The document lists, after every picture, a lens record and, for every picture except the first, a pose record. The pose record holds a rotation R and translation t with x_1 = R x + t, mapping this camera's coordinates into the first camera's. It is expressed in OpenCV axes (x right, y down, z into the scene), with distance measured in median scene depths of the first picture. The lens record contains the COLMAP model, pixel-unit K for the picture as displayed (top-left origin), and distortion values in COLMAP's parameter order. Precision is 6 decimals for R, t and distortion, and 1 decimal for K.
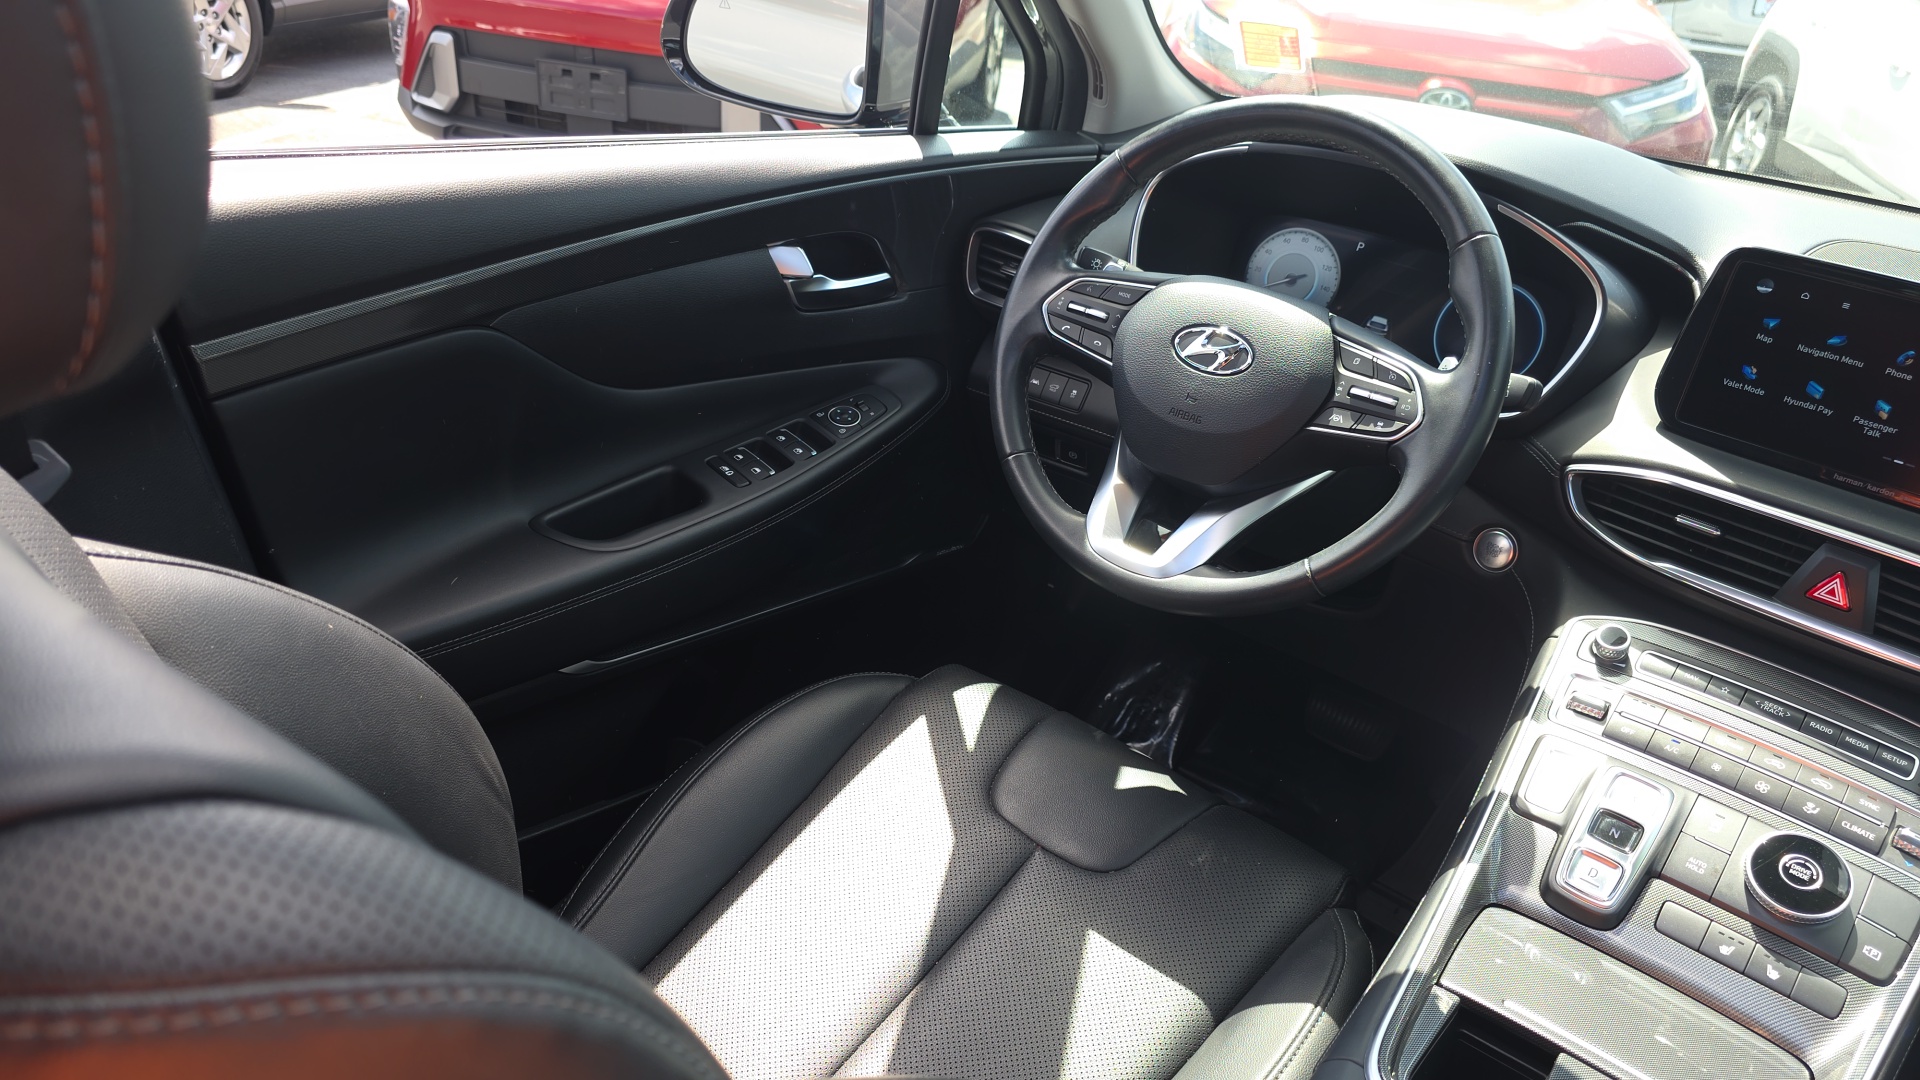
lens RADIAL K [[1306.6, 0, 956.0], [0, 1306.6, 544.8], [0, 0, 1]] dist [0.049723, -0.057144]
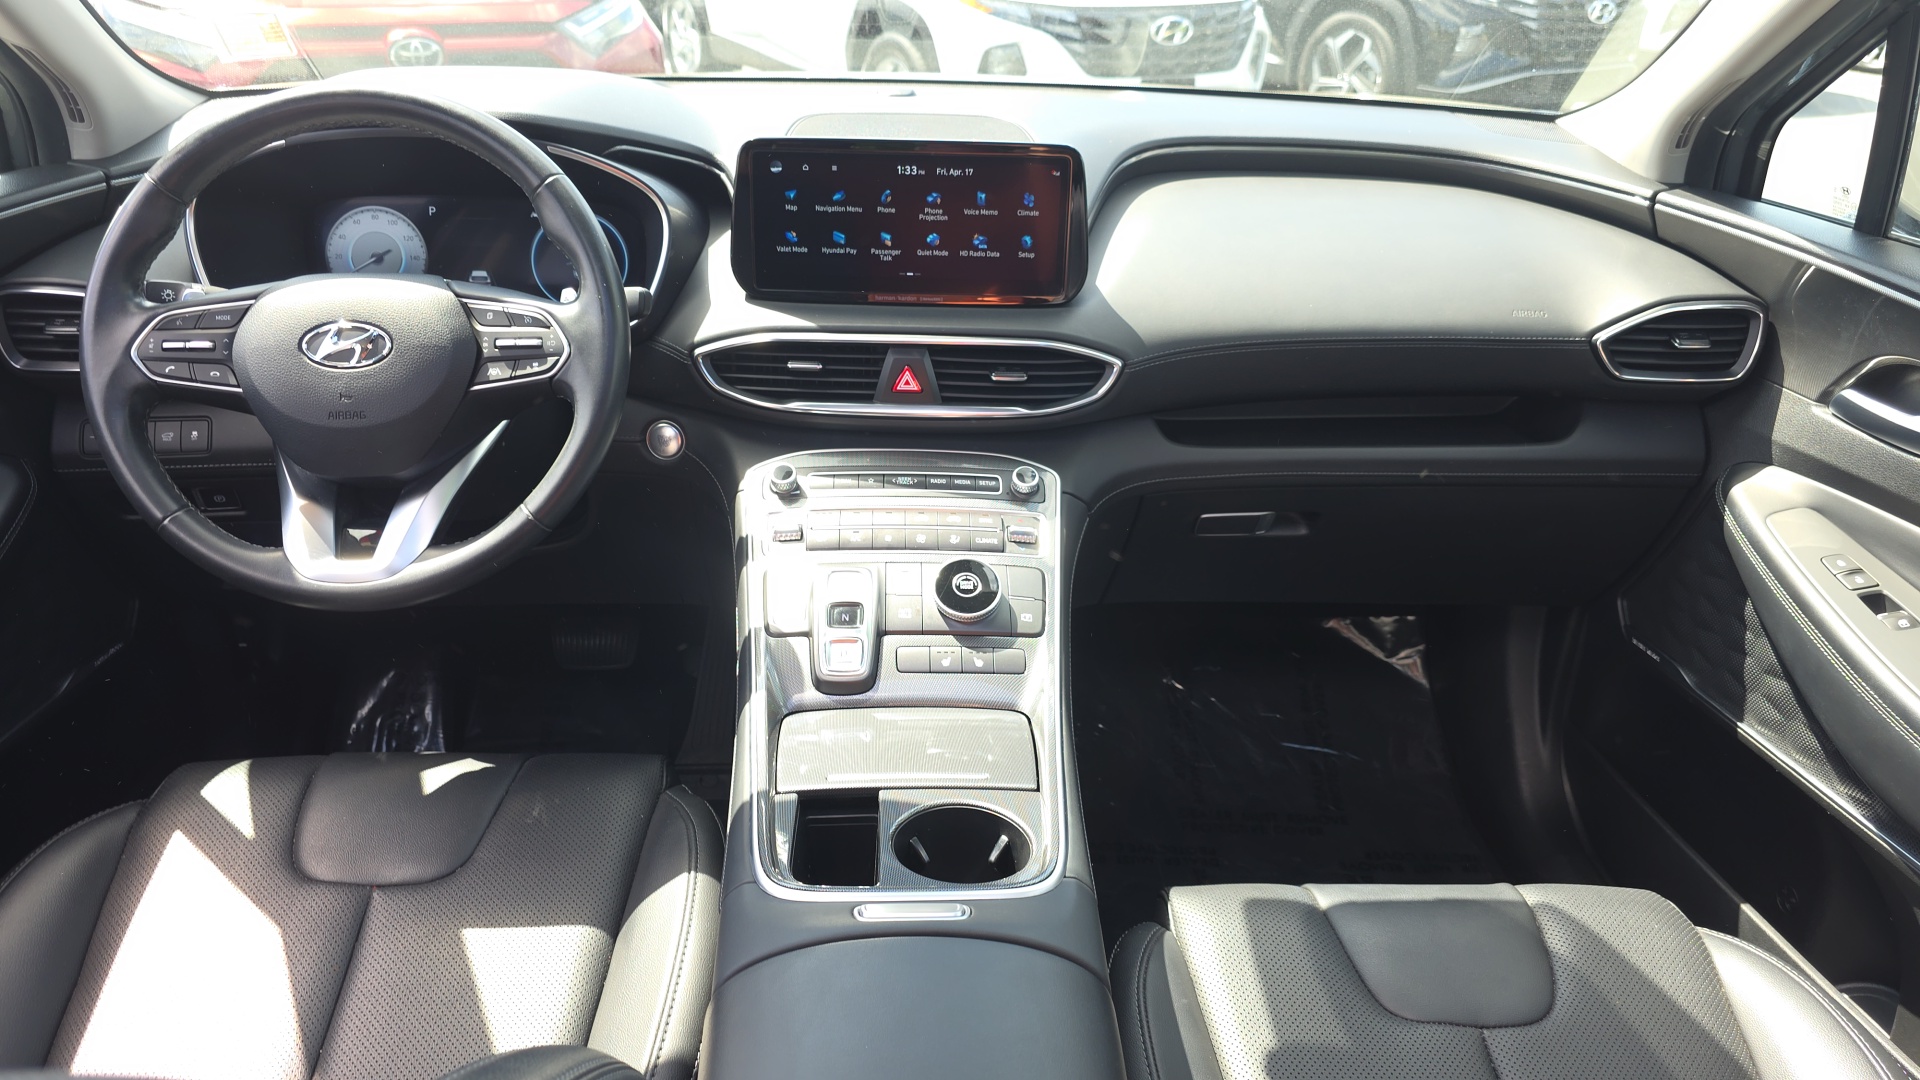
lens RADIAL K [[1297.5, 0, 955.2], [0, 1297.5, 526.8], [0, 0, 1]] dist [0.054021, -0.047151]
pose [[0.742471, -0.372981, 0.556436, -0.068217], [0.356127, 0.923320, 0.143713, 0.000112], [-0.567371, 0.091460, 0.818367, -0.064935]]
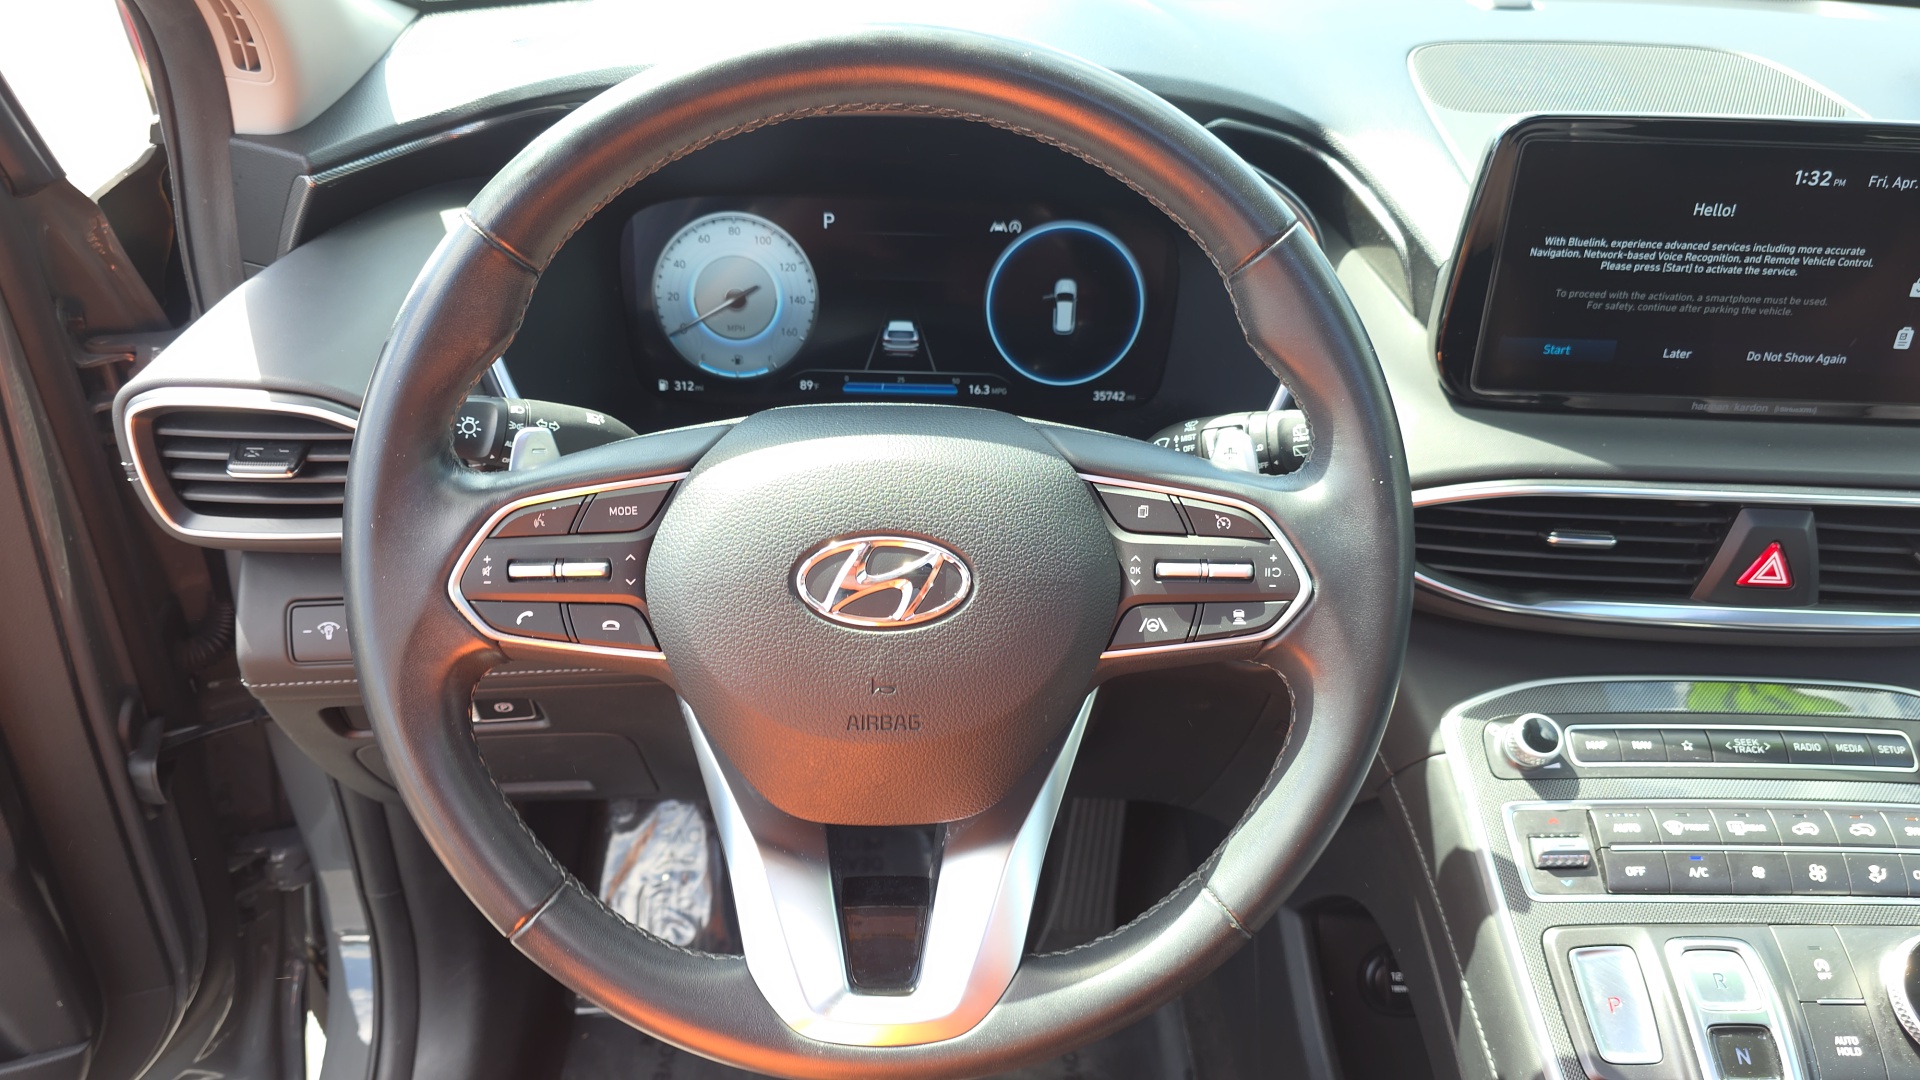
lens RADIAL K [[1306.6, 0, 956.0], [0, 1306.6, 544.8], [0, 0, 1]] dist [0.049723, -0.057144]
pose [[0.759176, -0.417122, 0.499661, -0.021257], [0.348736, 0.908850, 0.228854, -0.278694], [-0.549577, 0.000509, 0.835443, 0.609924]]
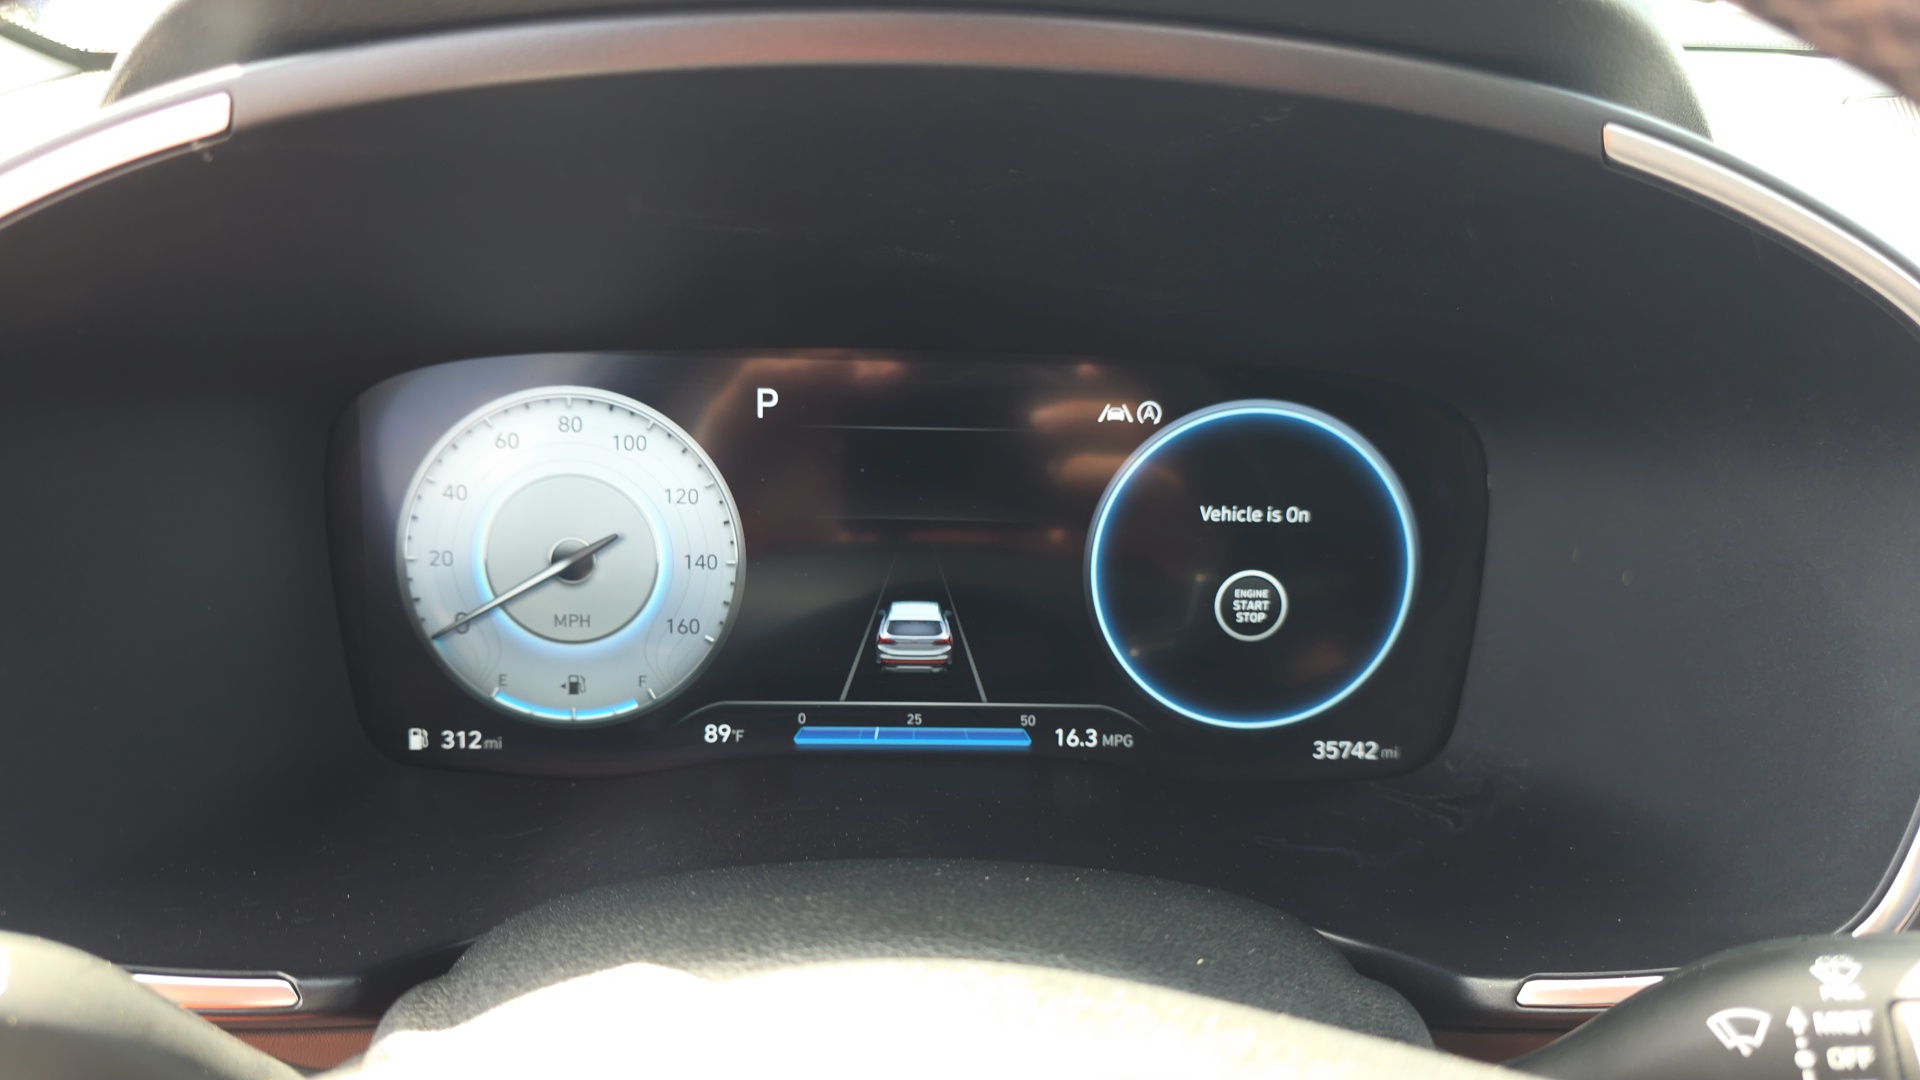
lens RADIAL K [[1316.0, 0, 956.3], [0, 1316.0, 515.3], [0, 0, 1]] dist [-0.004351, -0.052774]
pose [[0.726727, -0.339612, 0.597103, 0.203059], [0.352378, 0.930463, 0.100341, -0.290958], [-0.589659, 0.137485, 0.795864, 0.989963]]
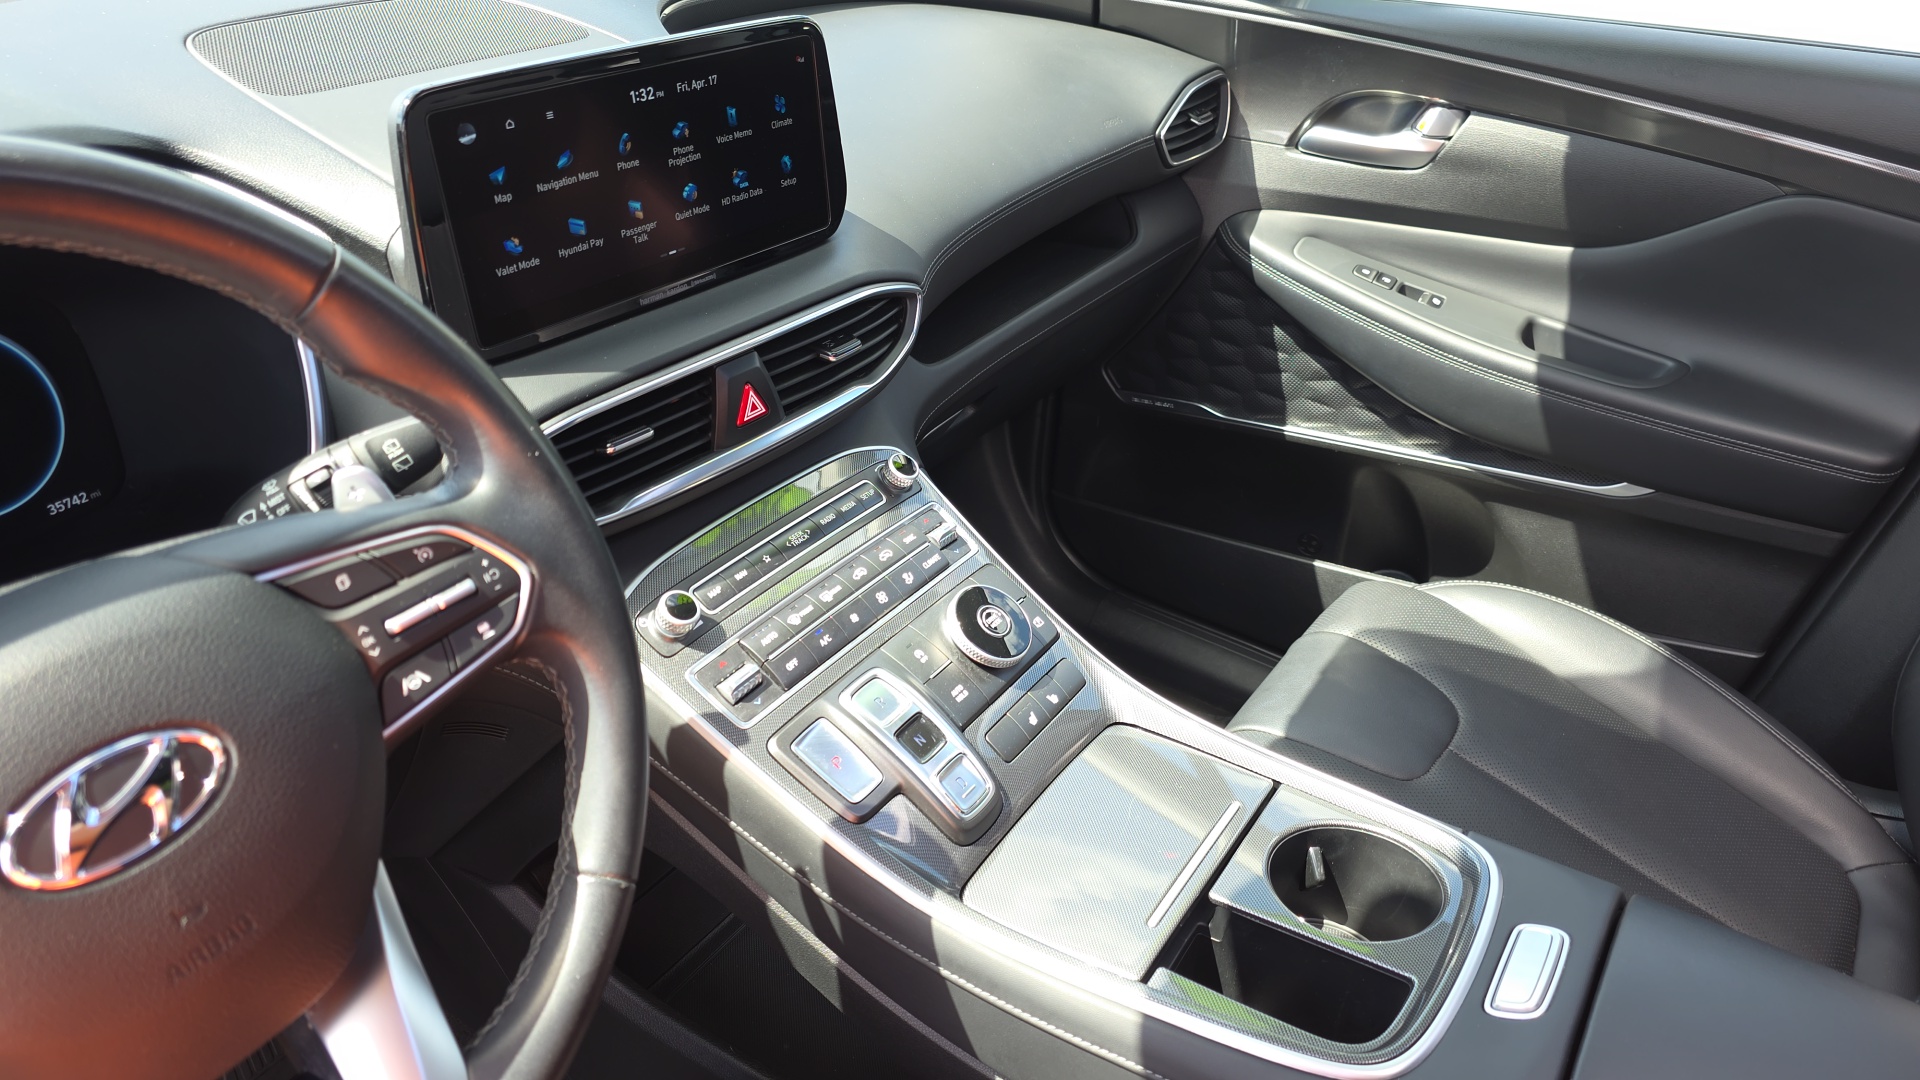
lens RADIAL K [[1306.6, 0, 956.0], [0, 1306.6, 544.8], [0, 0, 1]] dist [0.049723, -0.057144]
pose [[-0.095107, -0.626322, 0.773741, -0.091662], [0.400790, 0.687392, 0.605690, -0.361791], [-0.911220, 0.367713, 0.185648, 0.703404]]
